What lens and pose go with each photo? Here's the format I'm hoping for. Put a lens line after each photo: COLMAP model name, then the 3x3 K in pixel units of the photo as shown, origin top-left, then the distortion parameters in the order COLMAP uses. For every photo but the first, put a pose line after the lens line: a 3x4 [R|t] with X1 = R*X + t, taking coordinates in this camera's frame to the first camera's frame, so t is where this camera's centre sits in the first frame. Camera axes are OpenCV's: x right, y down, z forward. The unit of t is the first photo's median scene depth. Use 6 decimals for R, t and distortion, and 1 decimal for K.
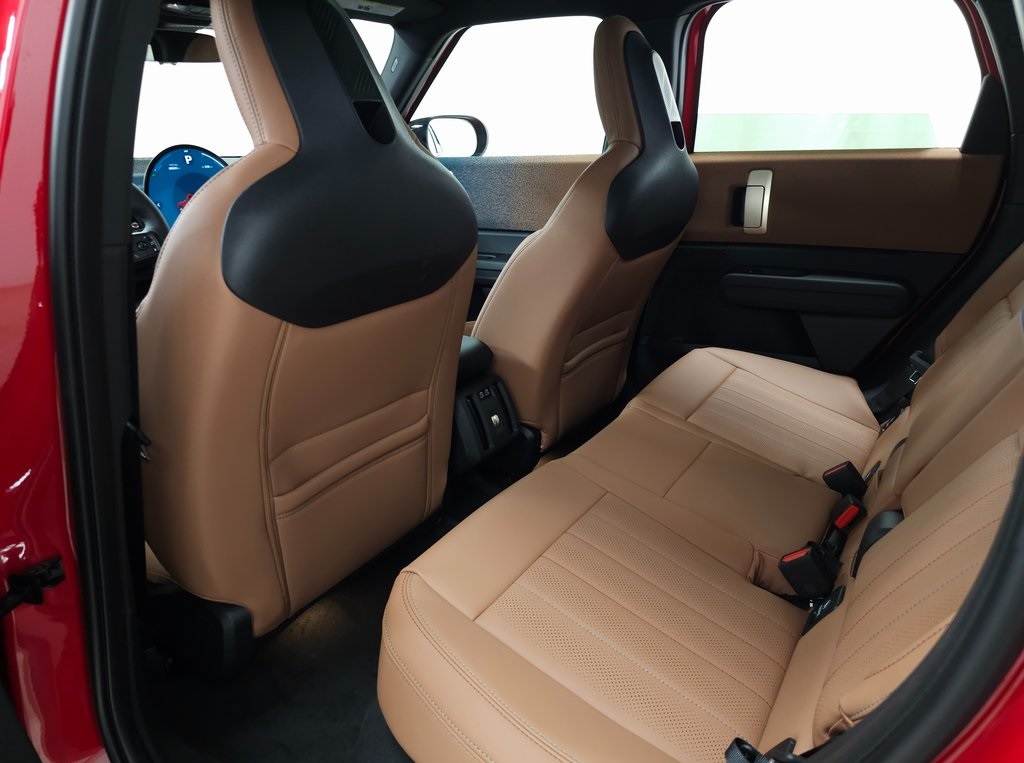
lens RADIAL K [[665.3, 0, 508.4], [0, 665.3, 367.2], [0, 0, 1]] dist [0.062221, -0.059300]
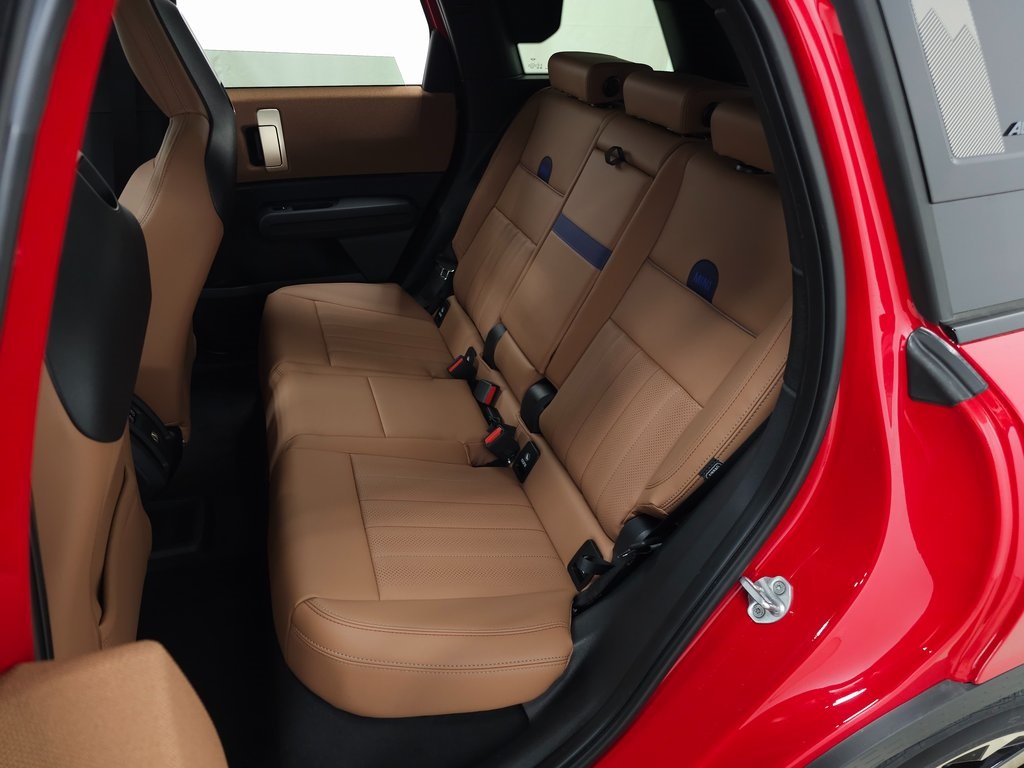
lens RADIAL K [[665.3, 0, 508.4], [0, 665.3, 369.7], [0, 0, 1]] dist [0.062221, -0.059300]
pose [[0.638705, -0.352085, 0.684172, -0.276355], [0.223192, 0.935715, 0.273173, -0.134951], [-0.736370, -0.021775, 0.676229, 0.013400]]
